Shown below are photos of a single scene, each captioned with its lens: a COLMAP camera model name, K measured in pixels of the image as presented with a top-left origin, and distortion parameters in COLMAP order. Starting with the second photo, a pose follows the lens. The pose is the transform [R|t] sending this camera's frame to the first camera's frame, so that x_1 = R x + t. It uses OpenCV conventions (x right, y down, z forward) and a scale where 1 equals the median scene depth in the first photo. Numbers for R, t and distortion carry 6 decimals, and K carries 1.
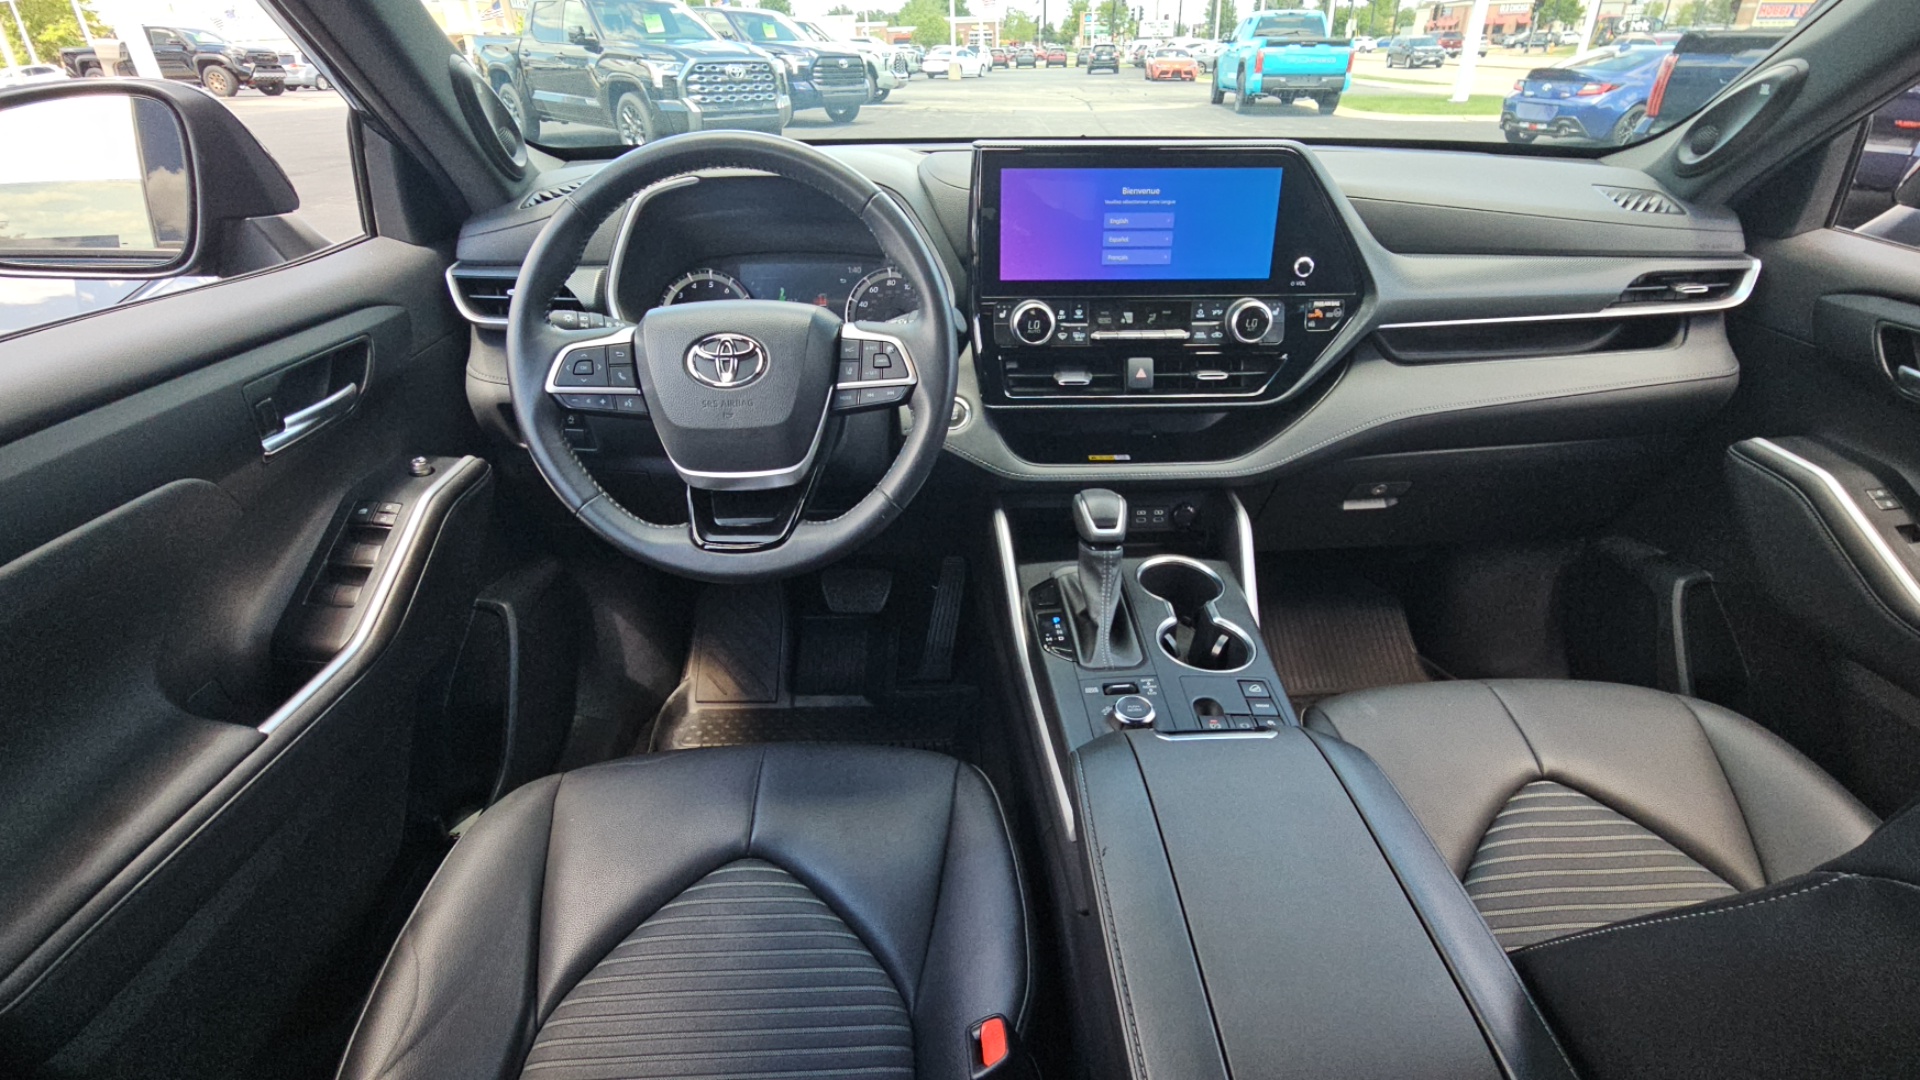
lens RADIAL K [[858.9, 0, 979.5], [0, 858.9, 550.1], [0, 0, 1]] dist [0.008228, -0.007644]
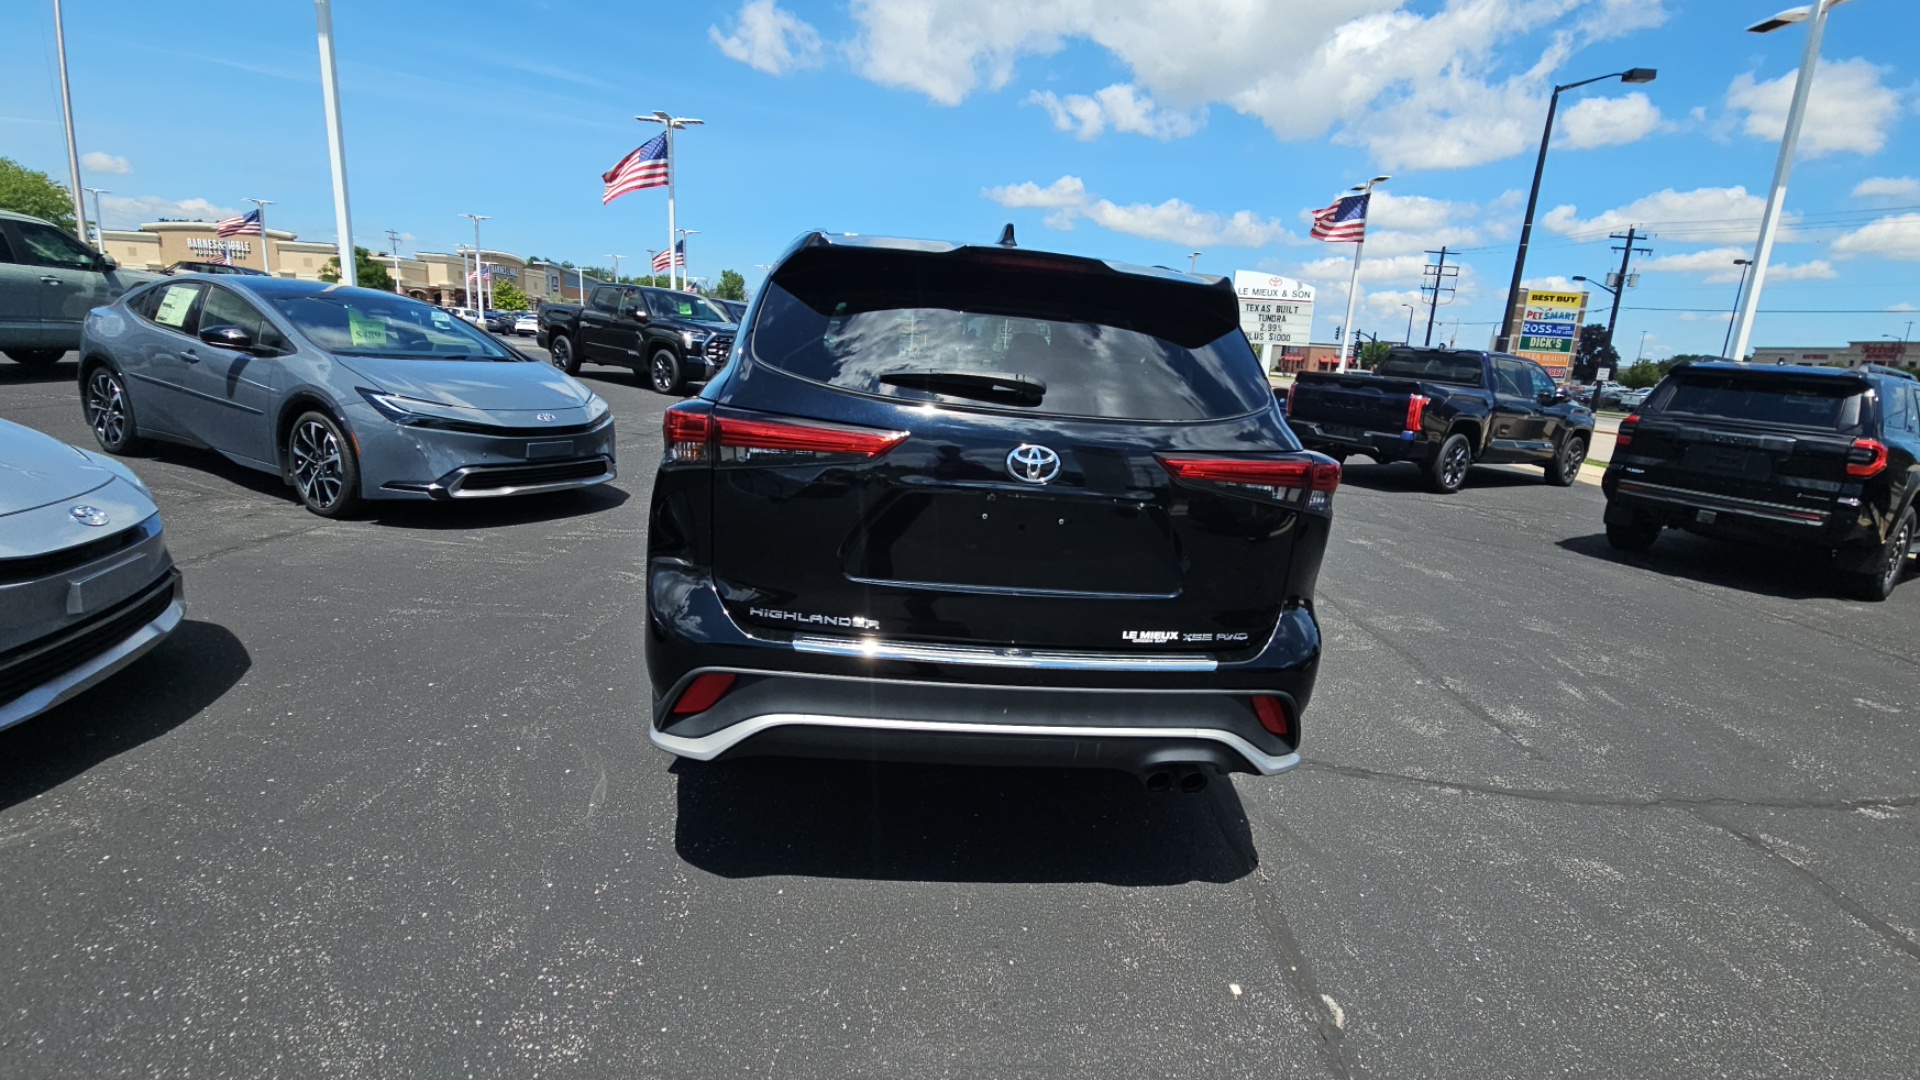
lens RADIAL K [[858.9, 0, 973.5], [0, 858.9, 532.3], [0, 0, 1]] dist [0.008228, -0.007644]
pose [[0.993697, 0.068850, 0.088462, 0.001011], [-0.038204, 0.949914, -0.310168, 2.001152], [-0.105387, 0.304833, 0.946557, -3.491151]]
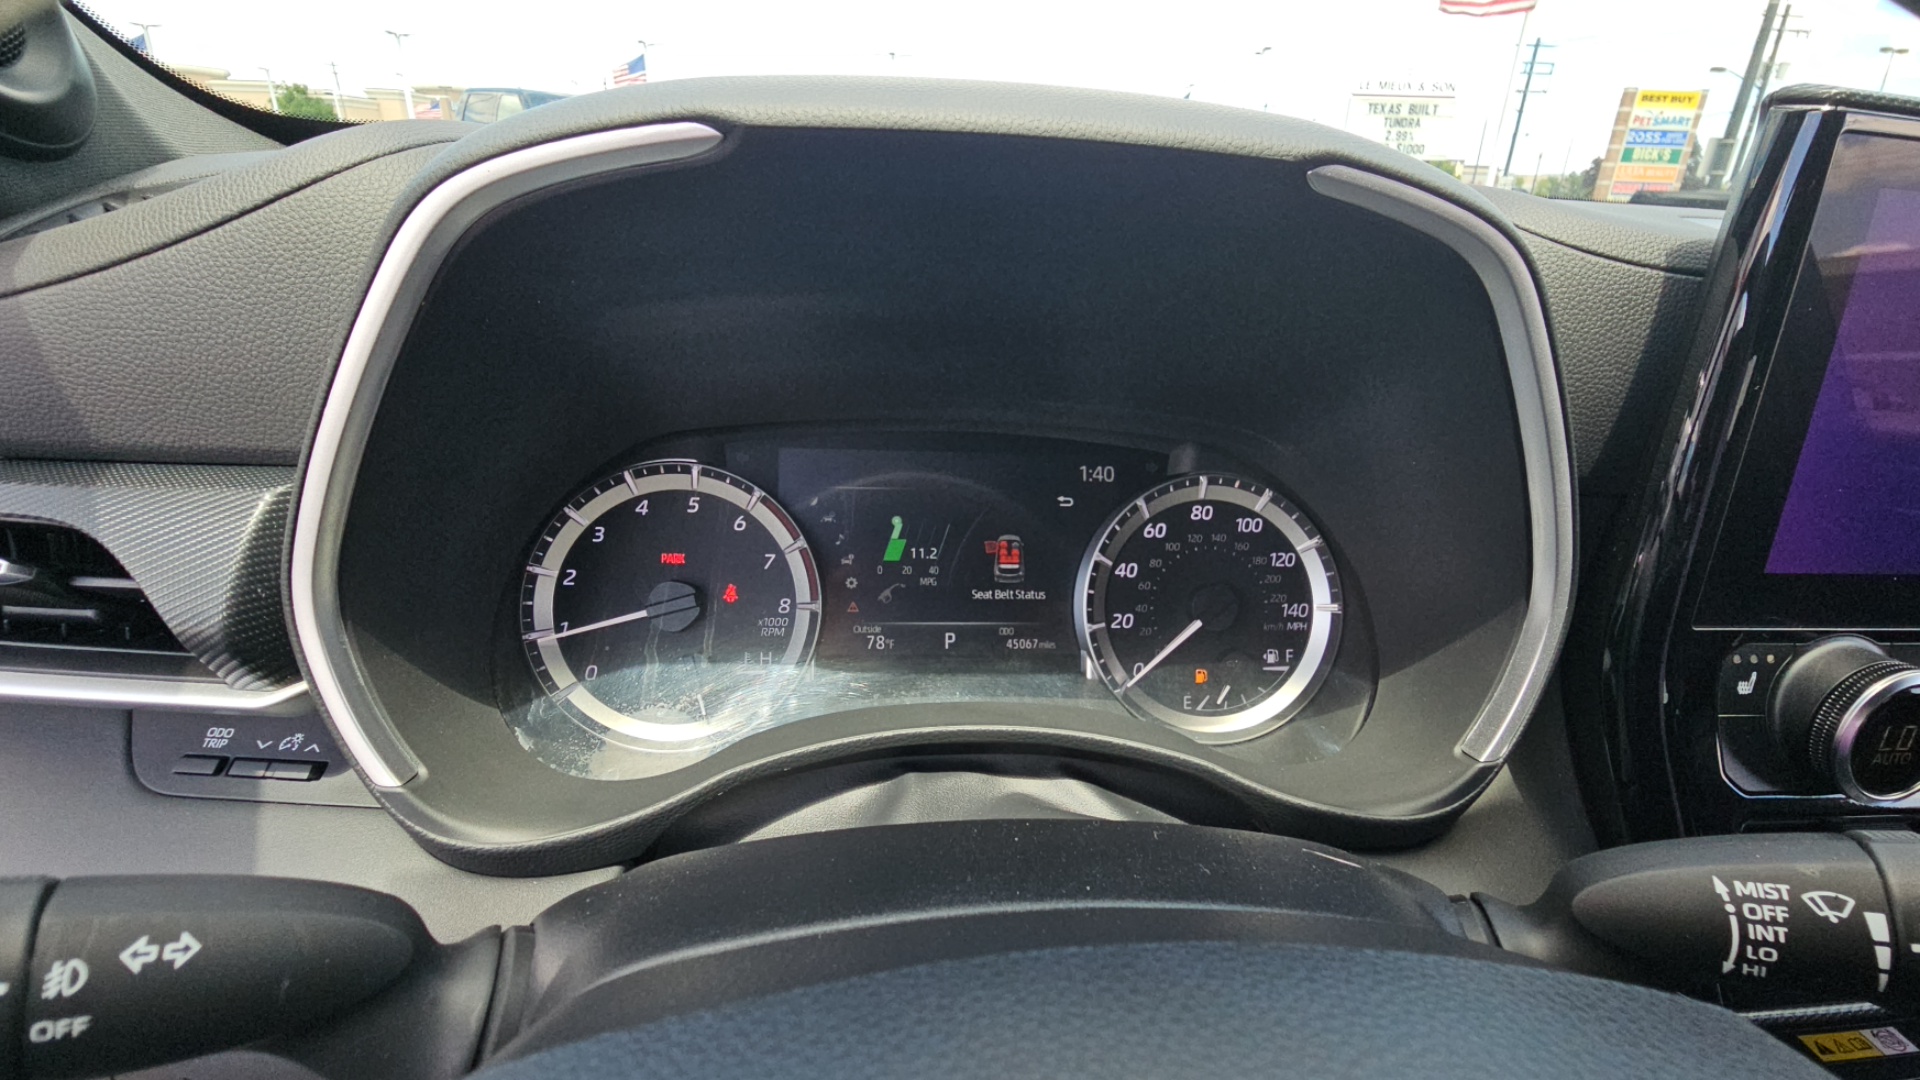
lens RADIAL K [[858.9, 0, 980.5], [0, 858.9, 554.2], [0, 0, 1]] dist [0.008228, -0.007644]
pose [[0.995861, 0.024782, 0.087447, -0.240474], [-0.014282, 0.992826, -0.118713, -0.263960], [-0.089761, 0.116973, 0.989070, 0.690750]]
